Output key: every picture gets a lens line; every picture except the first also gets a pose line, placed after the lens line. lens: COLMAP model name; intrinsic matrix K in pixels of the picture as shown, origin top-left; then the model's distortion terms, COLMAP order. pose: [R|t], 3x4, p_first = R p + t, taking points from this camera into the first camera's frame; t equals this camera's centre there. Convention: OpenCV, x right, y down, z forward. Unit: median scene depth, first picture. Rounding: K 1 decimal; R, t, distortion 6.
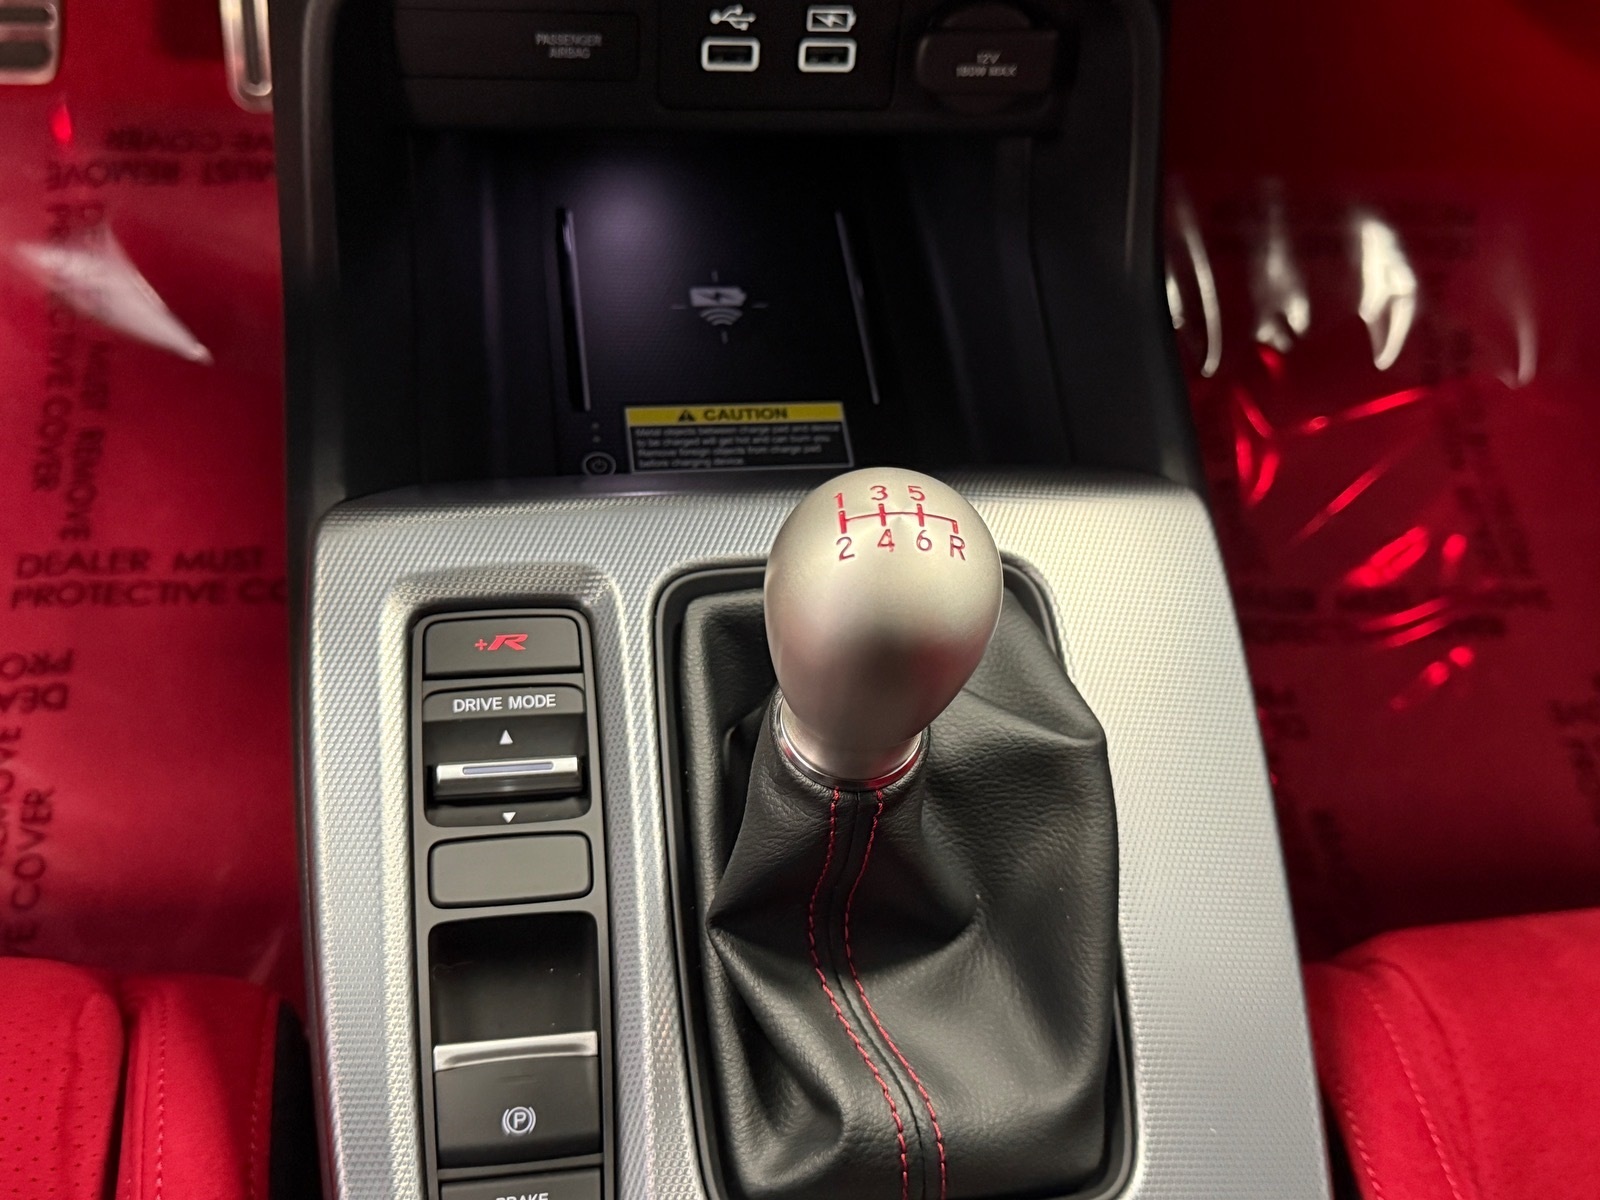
lens RADIAL K [[1716.6, 0, 783.4], [0, 1716.6, 627.8], [0, 0, 1]] dist [0.075492, 0.000000]
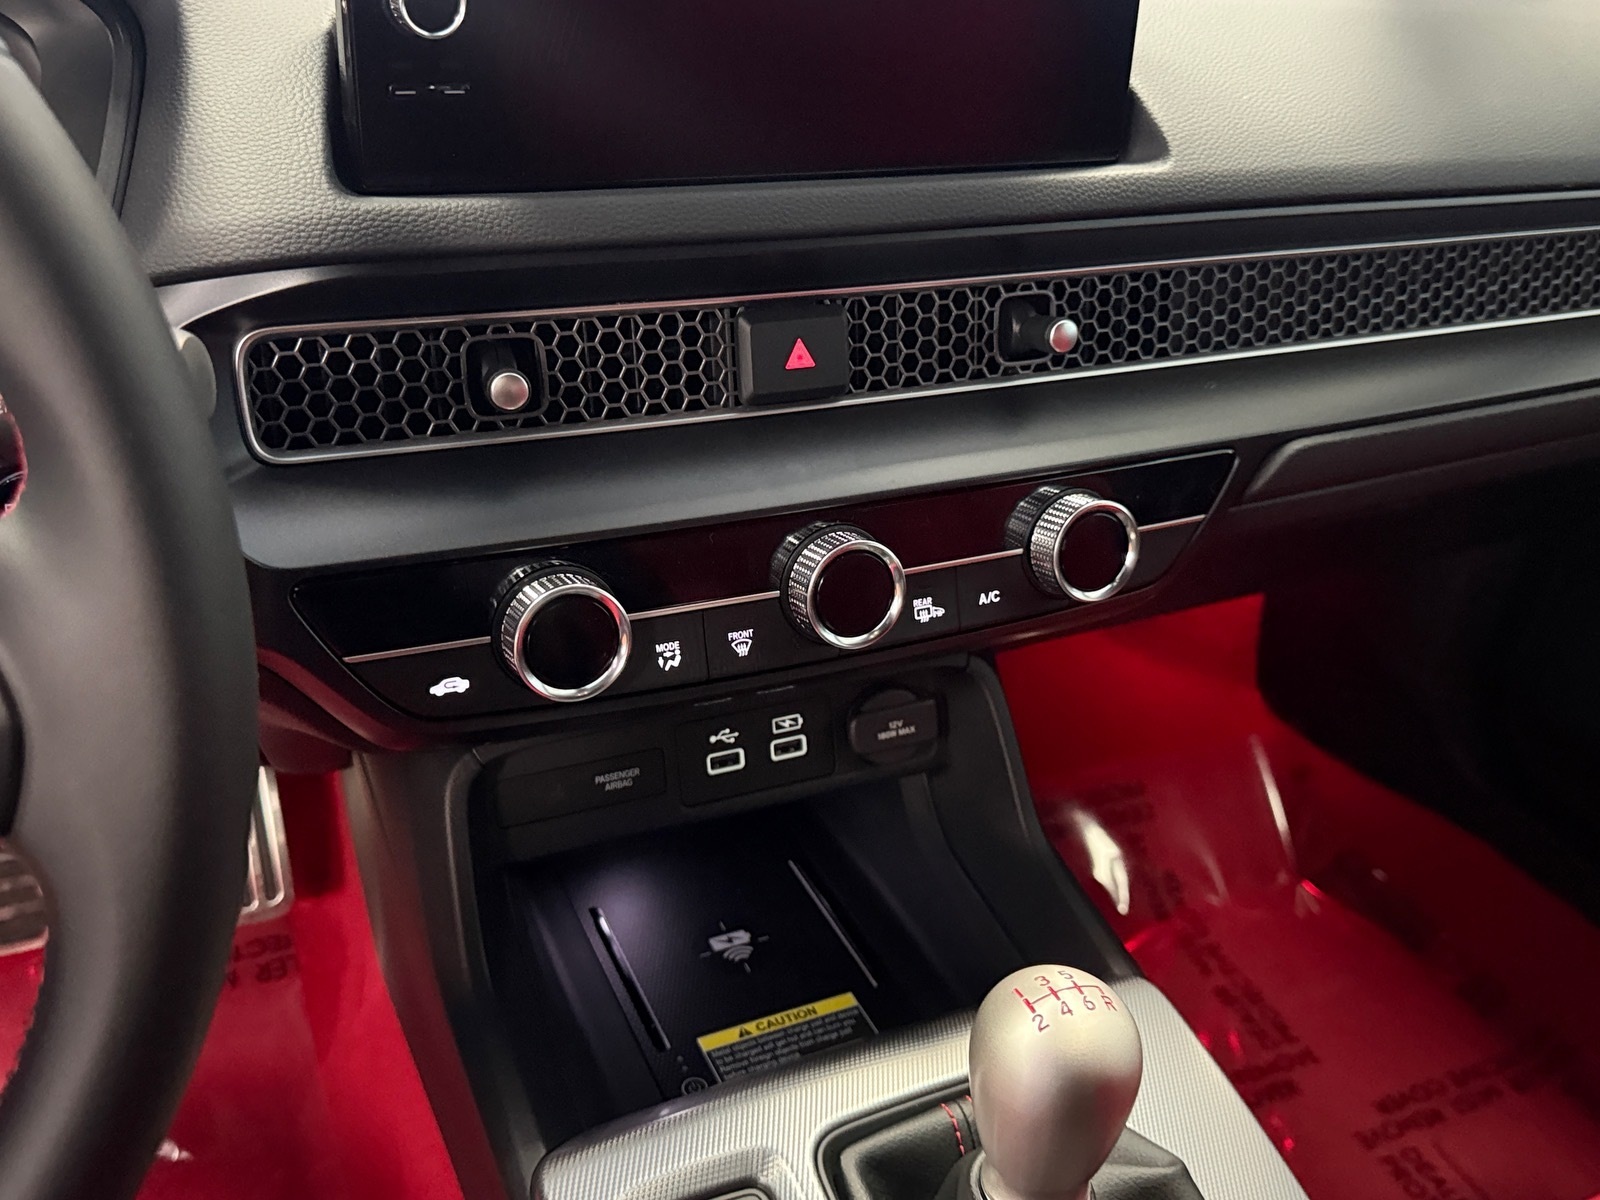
lens RADIAL K [[1514.3, 0, 806.0], [0, 1514.3, 584.2], [0, 0, 1]] dist [0.076292, 0.000000]
pose [[0.949235, -0.191620, 0.249468, -0.247320], [0.281301, 0.872029, -0.400544, 0.056143], [-0.140791, 0.450386, 0.881663, -0.162386]]
